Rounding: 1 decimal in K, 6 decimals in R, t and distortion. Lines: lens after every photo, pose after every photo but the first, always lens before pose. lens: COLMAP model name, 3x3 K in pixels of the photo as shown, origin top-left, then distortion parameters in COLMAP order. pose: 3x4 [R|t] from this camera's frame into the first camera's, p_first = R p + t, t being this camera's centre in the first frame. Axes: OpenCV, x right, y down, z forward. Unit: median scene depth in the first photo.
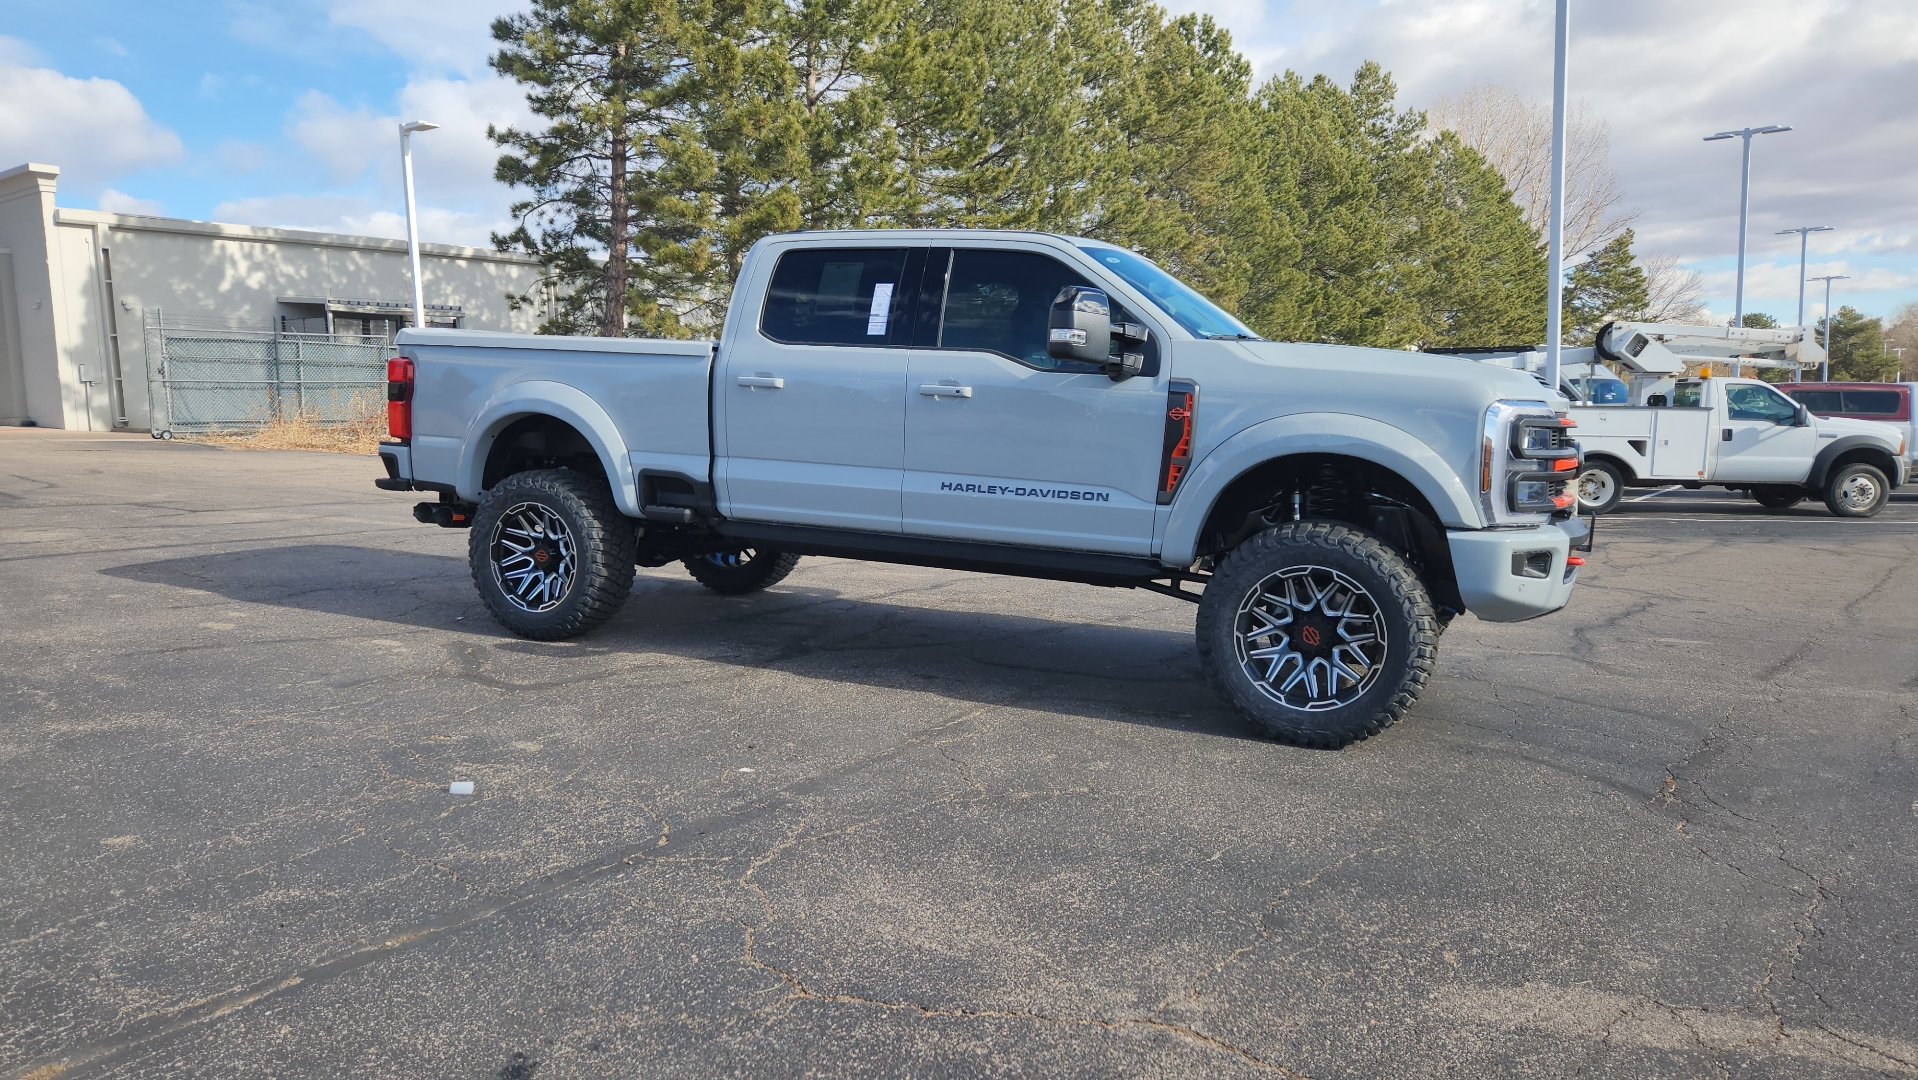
lens RADIAL K [[1307.3, 0, 913.1], [0, 1307.3, 535.3], [0, 0, 1]] dist [0.082624, -0.072716]
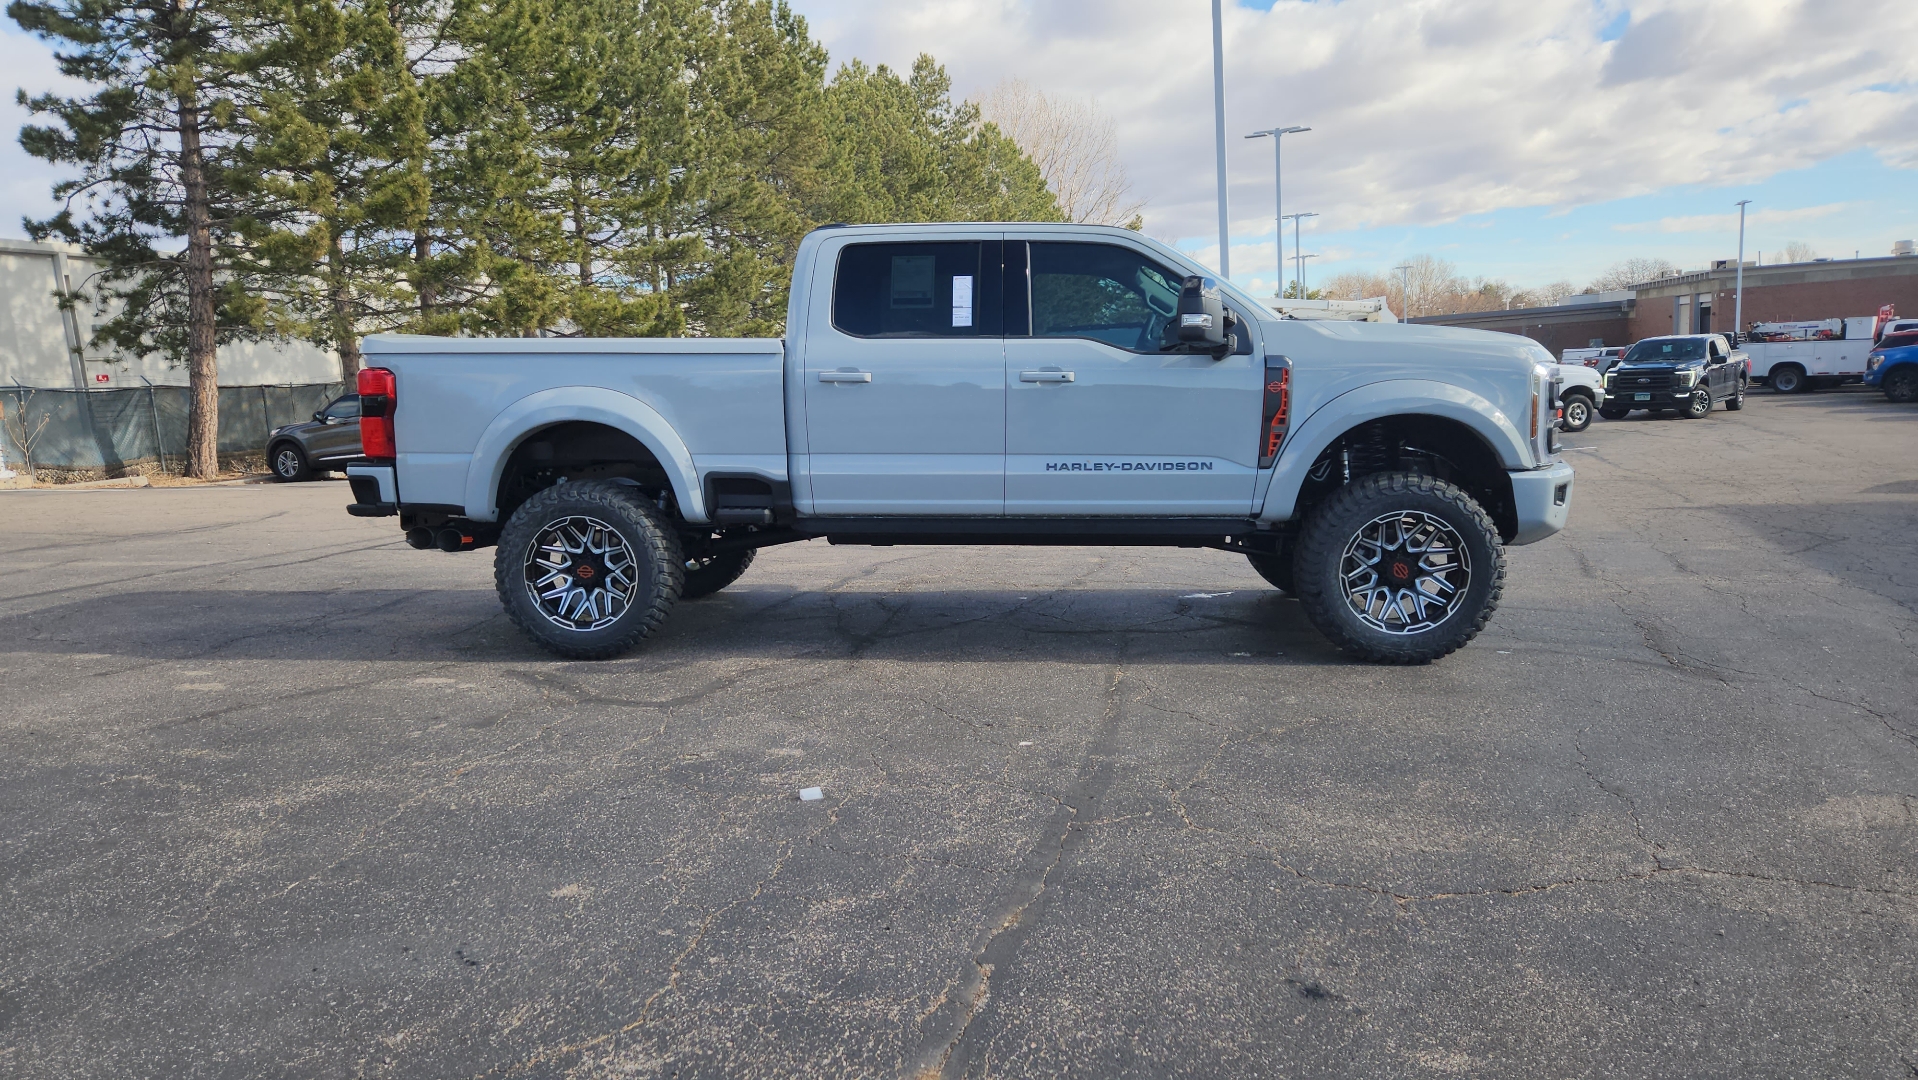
lens RADIAL K [[1310.4, 0, 929.2], [0, 1310.4, 566.4], [0, 0, 1]] dist [0.078834, -0.066401]
pose [[0.938751, -0.091985, 0.332093, -0.364716], [0.080888, 0.995609, 0.047119, -0.012928], [-0.334969, -0.017370, 0.942069, 0.022576]]
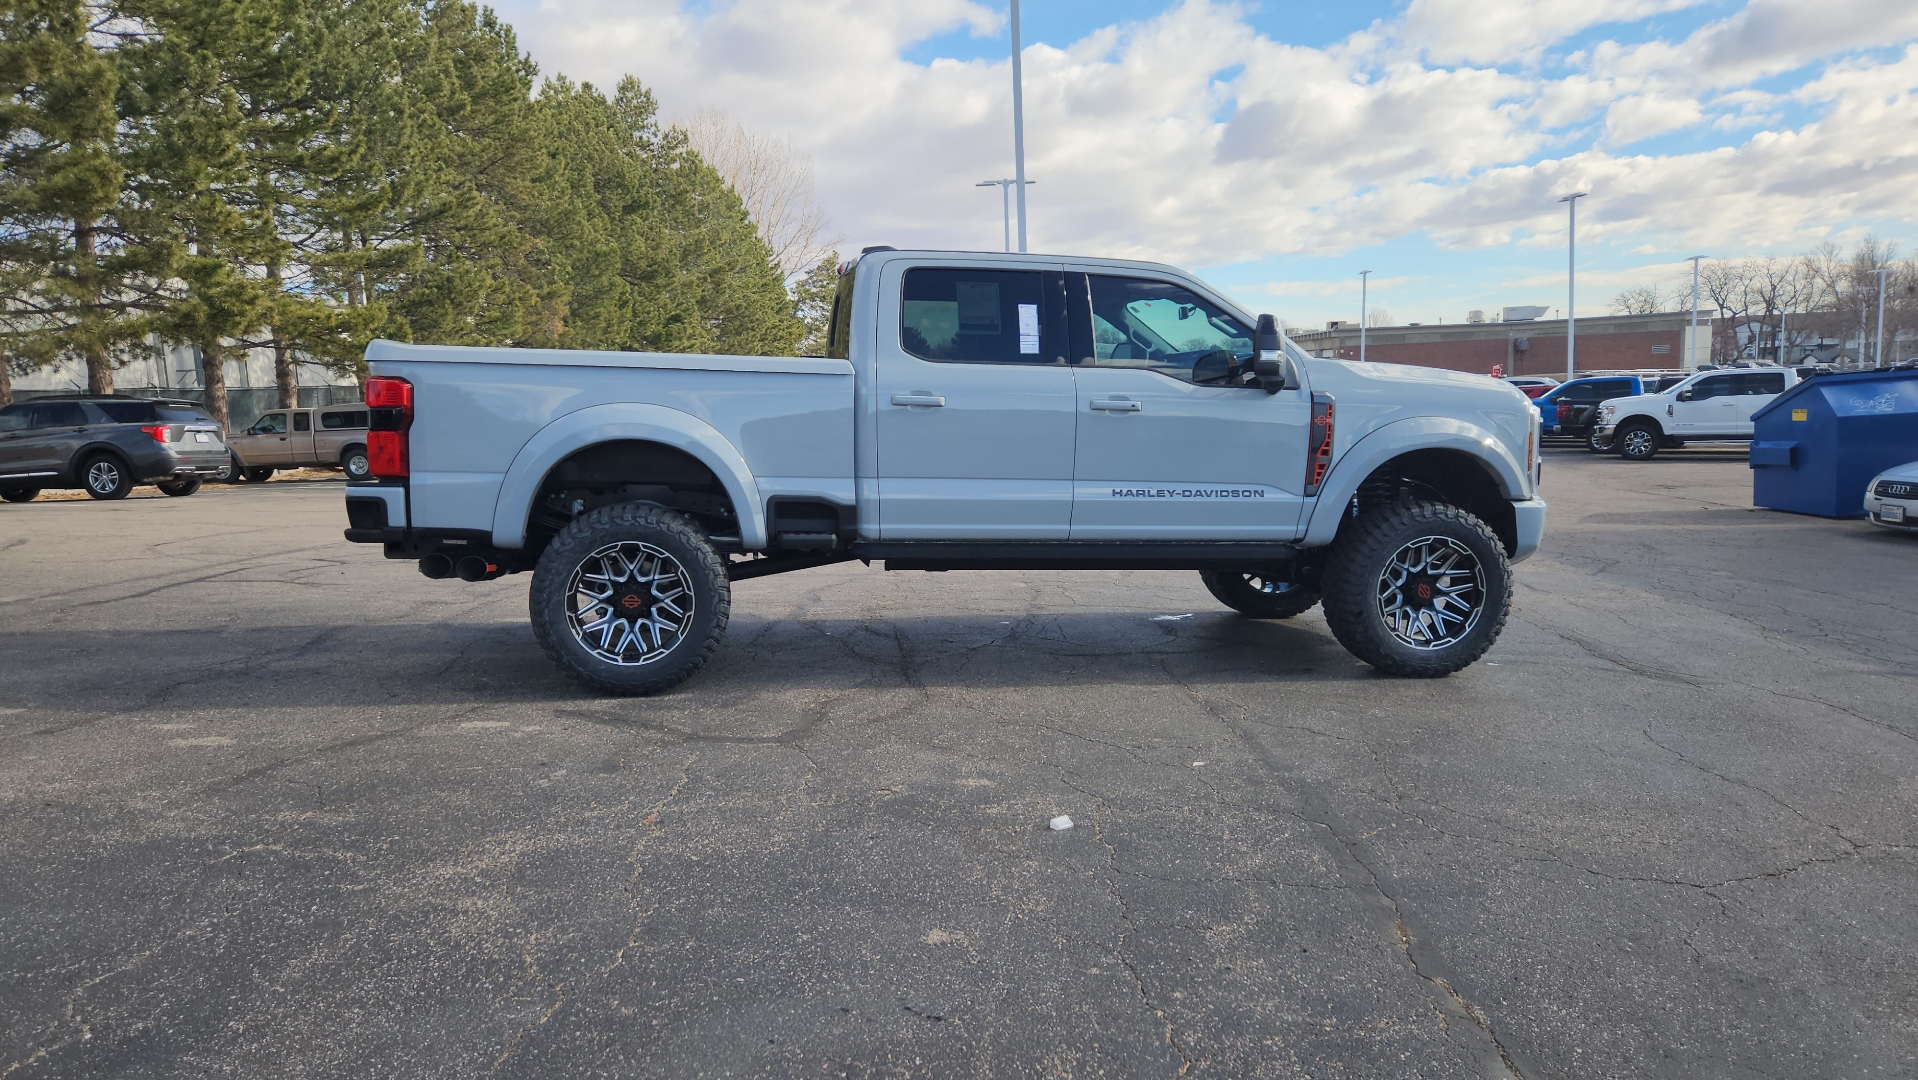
lens RADIAL K [[1308.5, 0, 950.8], [0, 1308.5, 539.1], [0, 0, 1]] dist [0.070162, -0.056646]
pose [[0.820363, -0.077784, 0.566528, -0.602239], [0.076895, 0.996713, 0.025501, -0.031889], [-0.566650, 0.022643, 0.823648, 0.153043]]
